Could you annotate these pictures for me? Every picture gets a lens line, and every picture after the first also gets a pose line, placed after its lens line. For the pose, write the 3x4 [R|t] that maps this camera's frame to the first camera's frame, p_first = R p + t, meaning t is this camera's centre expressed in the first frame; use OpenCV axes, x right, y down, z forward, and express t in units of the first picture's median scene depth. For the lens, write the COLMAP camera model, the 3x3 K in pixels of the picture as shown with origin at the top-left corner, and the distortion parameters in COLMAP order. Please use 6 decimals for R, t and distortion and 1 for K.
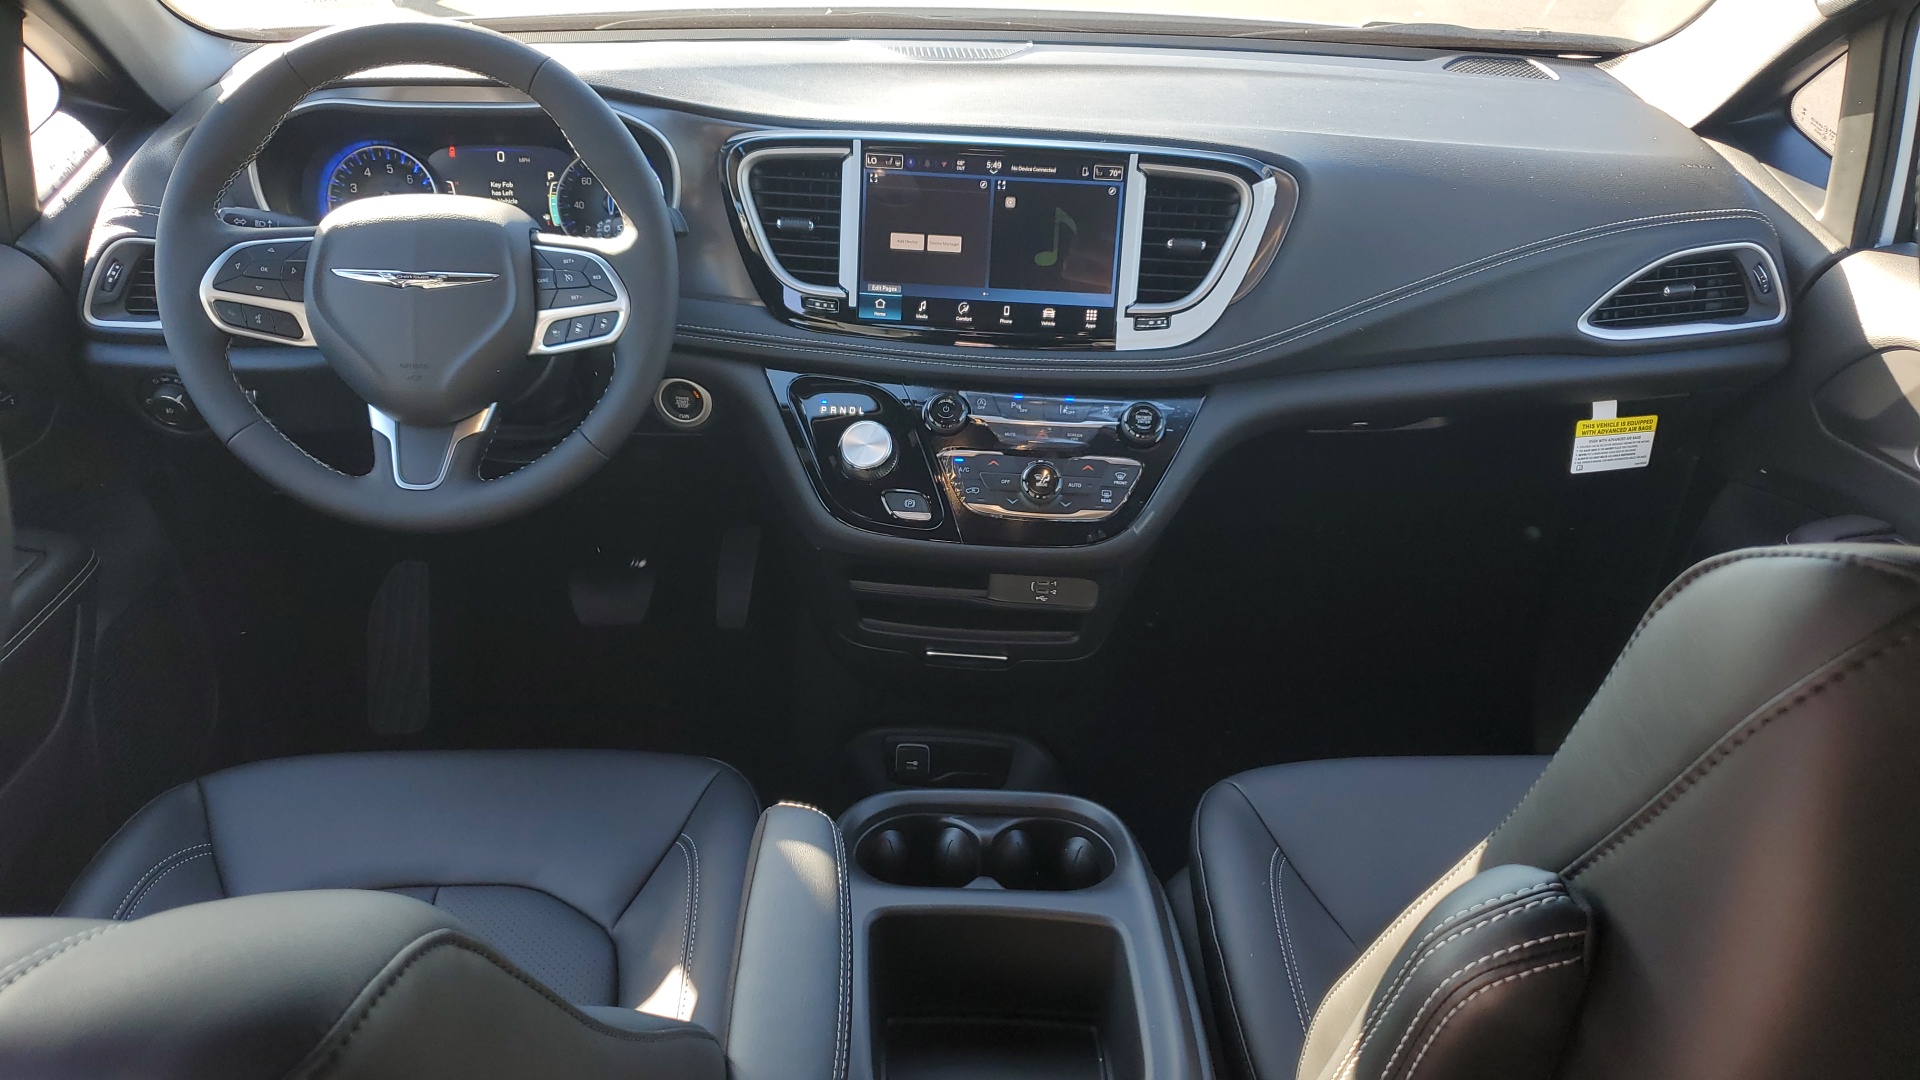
lens RADIAL K [[1548.4, 0, 928.6], [0, 1548.4, 576.4], [0, 0, 1]] dist [0.050378, -0.061496]
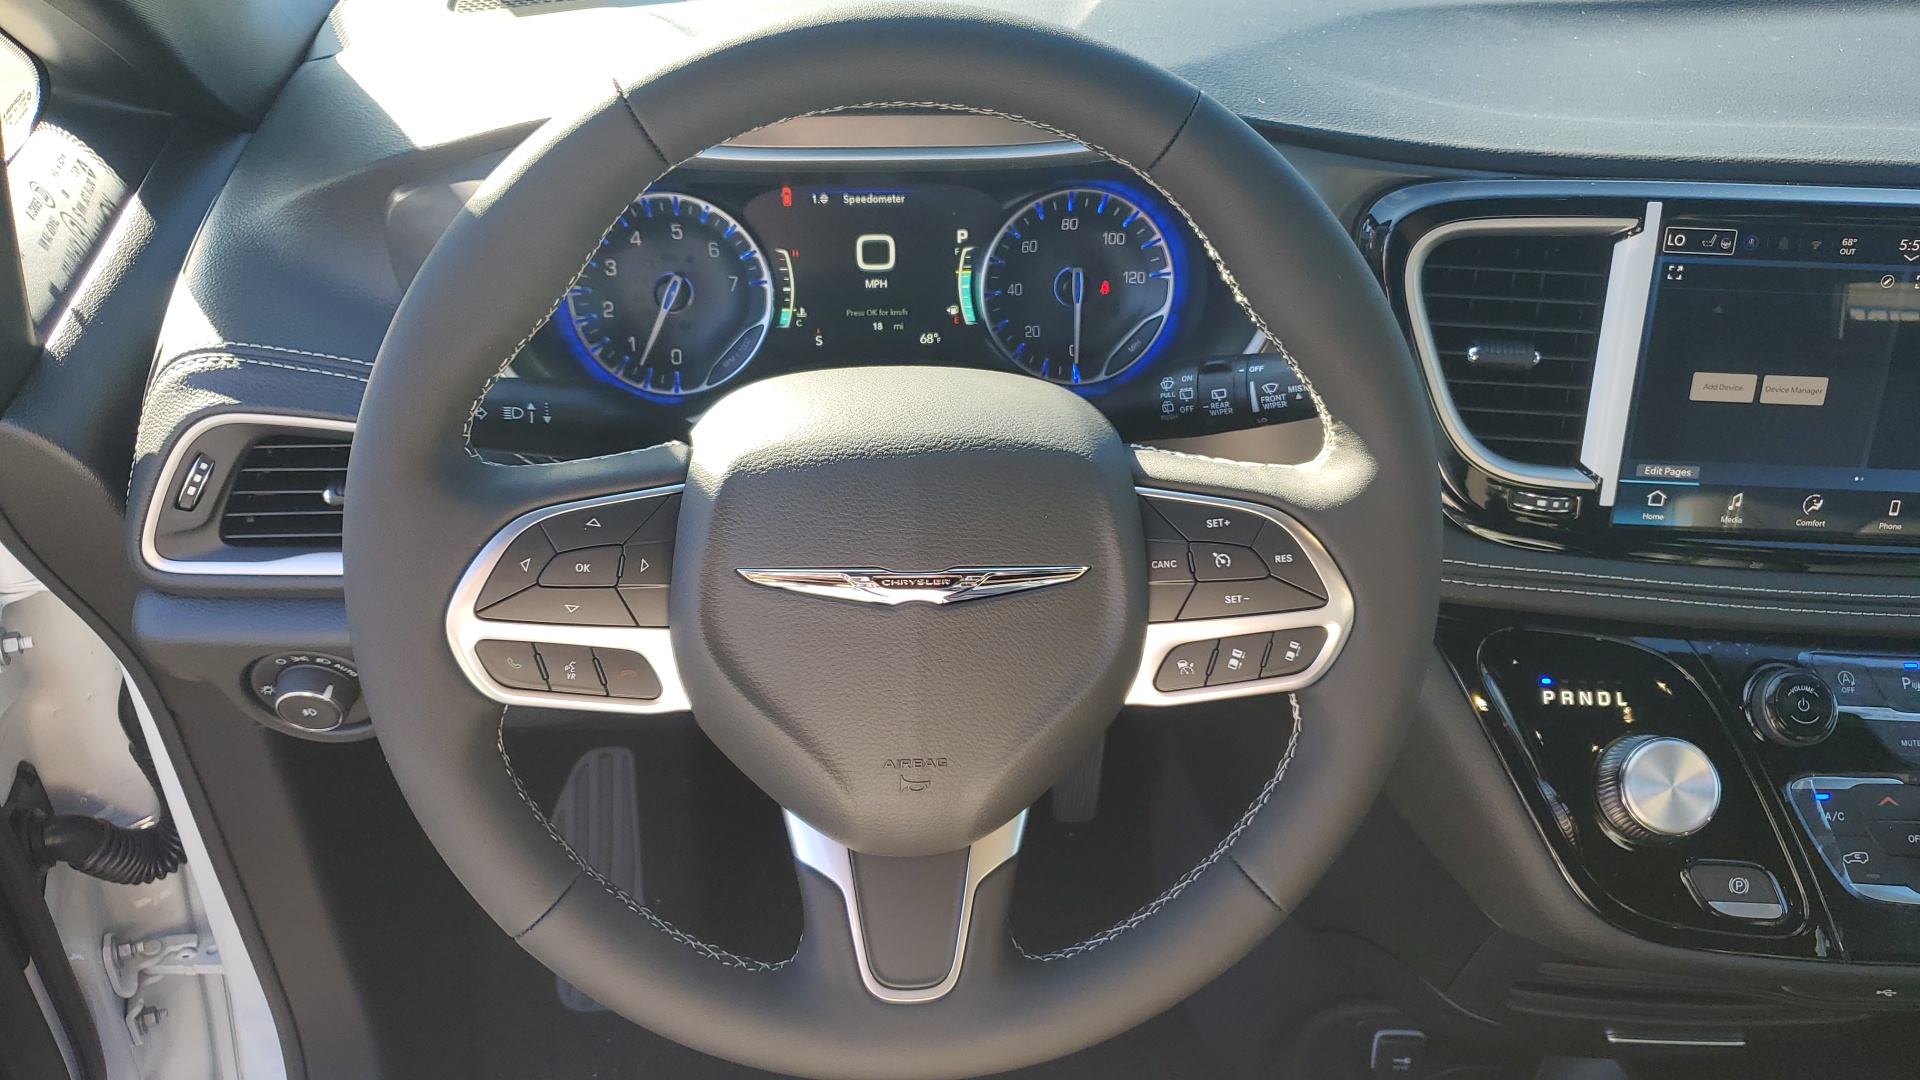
lens RADIAL K [[1548.4, 0, 964.3], [0, 1548.4, 543.4], [0, 0, 1]] dist [0.050378, -0.061496]
pose [[0.998275, -0.030117, 0.050393, -0.303152], [0.025366, 0.995399, 0.092397, -0.220675], [-0.052944, -0.090959, 0.994446, 0.483927]]
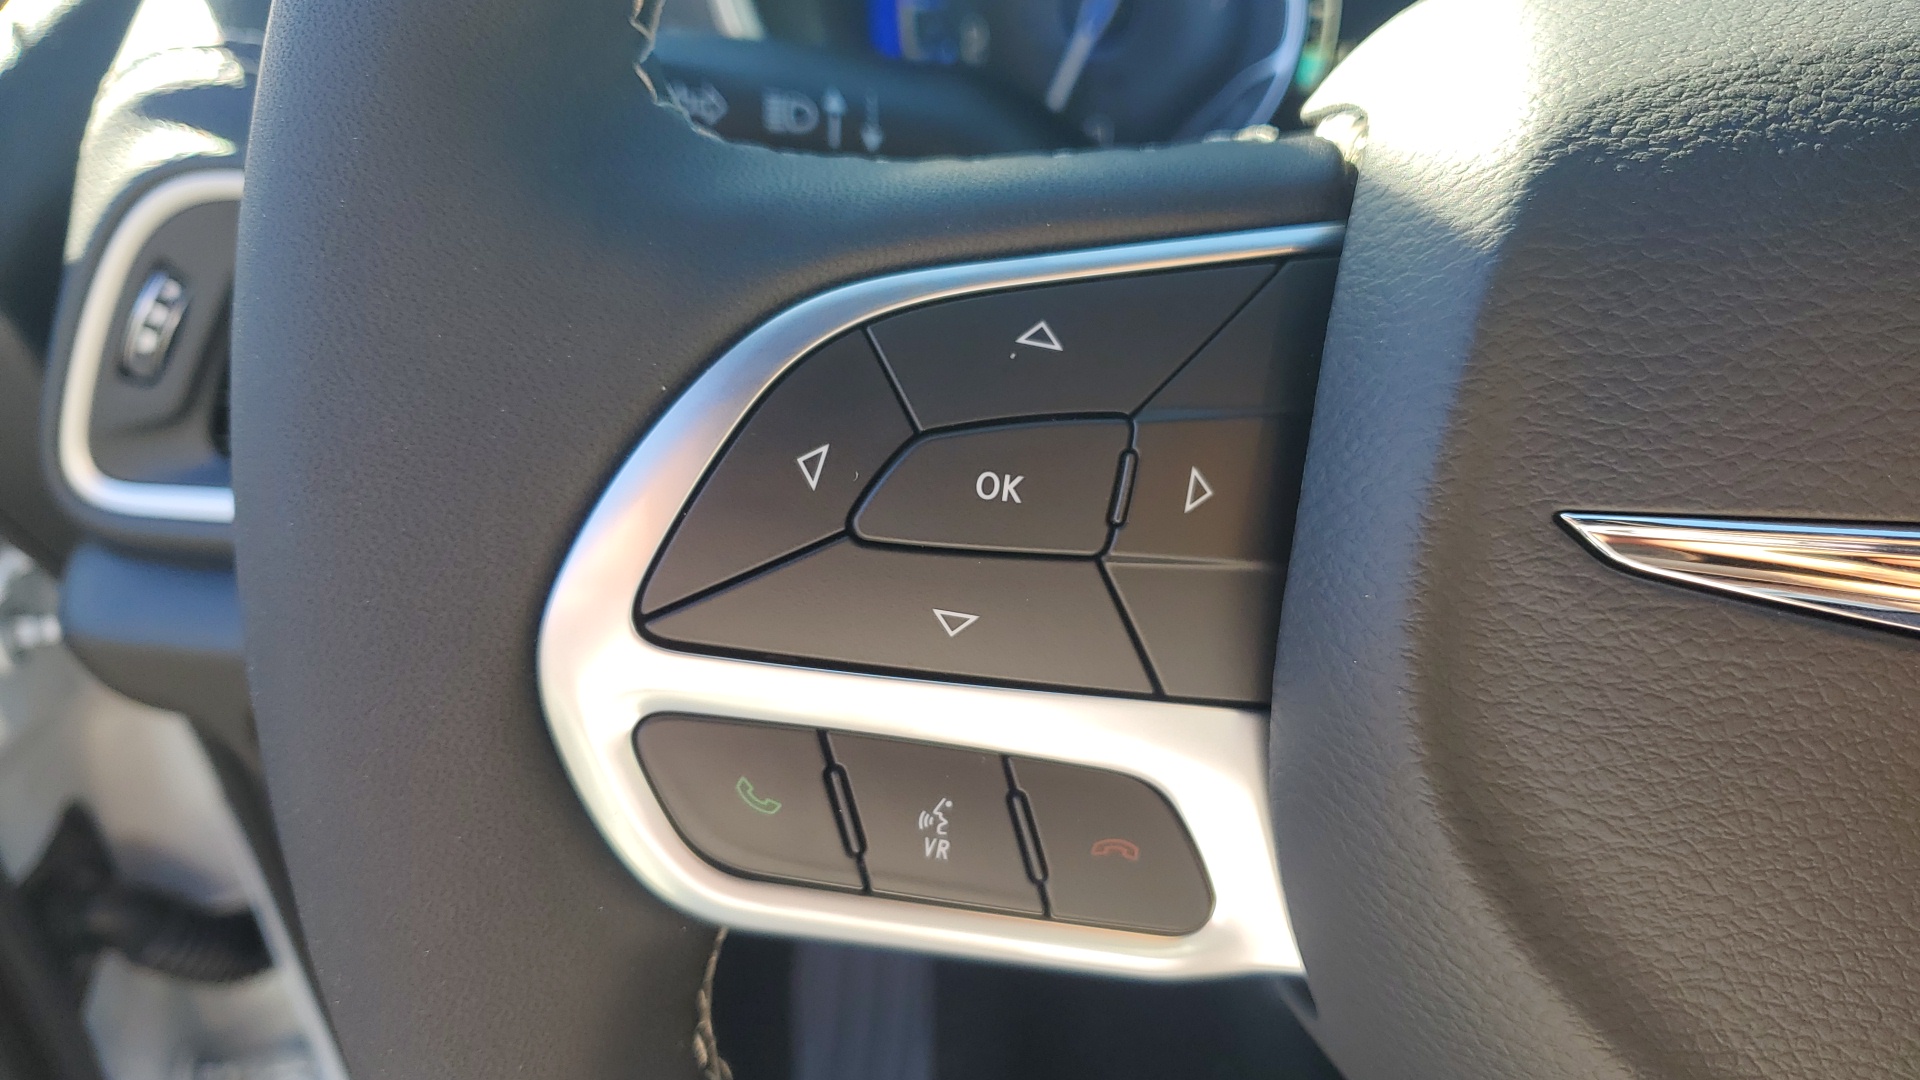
lens RADIAL K [[1548.4, 0, 960.9], [0, 1548.4, 551.2], [0, 0, 1]] dist [0.050378, -0.061496]
pose [[0.993797, 0.019216, -0.109536, -0.374620], [-0.010712, 0.996919, 0.077697, -0.182382], [0.110692, -0.076042, 0.990941, 0.784070]]
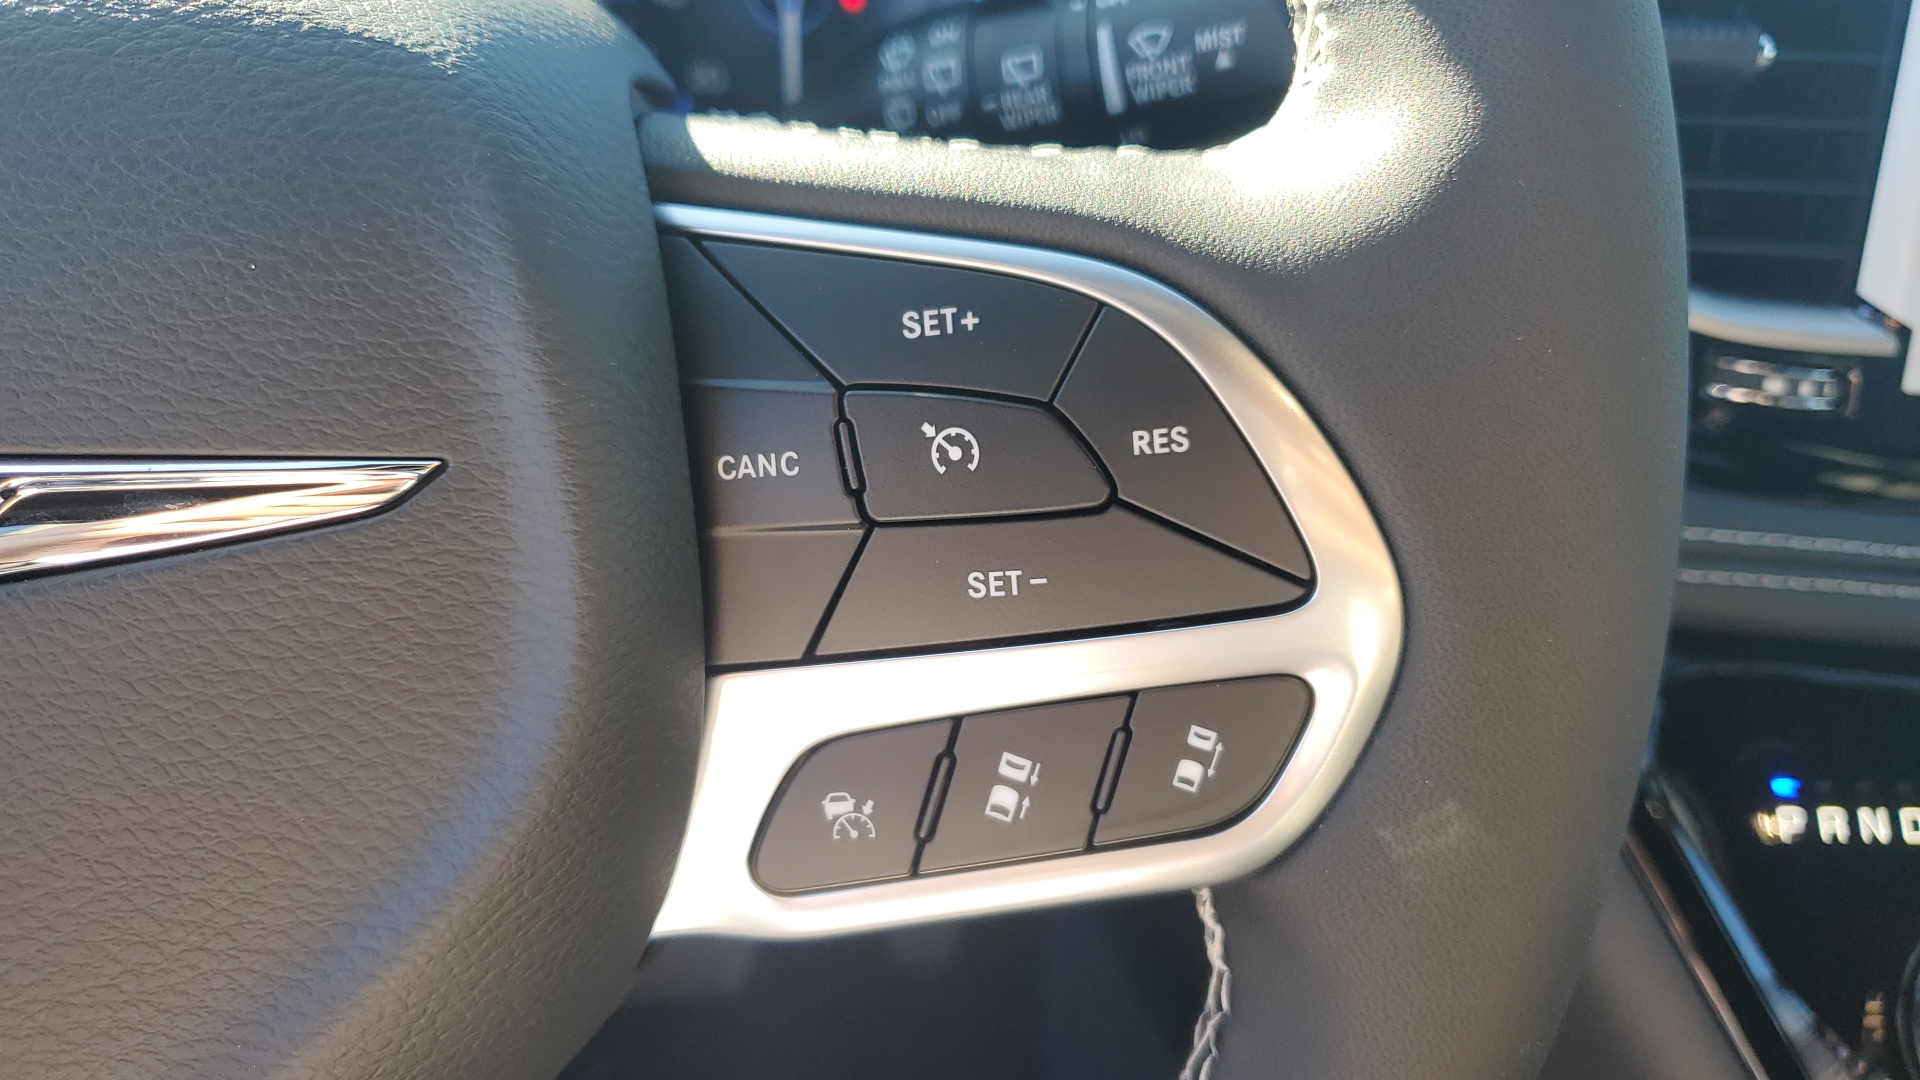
lens RADIAL K [[1548.4, 0, 952.4], [0, 1548.4, 550.4], [0, 0, 1]] dist [0.050378, -0.061496]
pose [[0.996692, -0.031435, 0.074950, -0.219189], [0.025402, 0.996461, 0.080132, -0.176007], [-0.077203, -0.077963, 0.993962, 0.785607]]
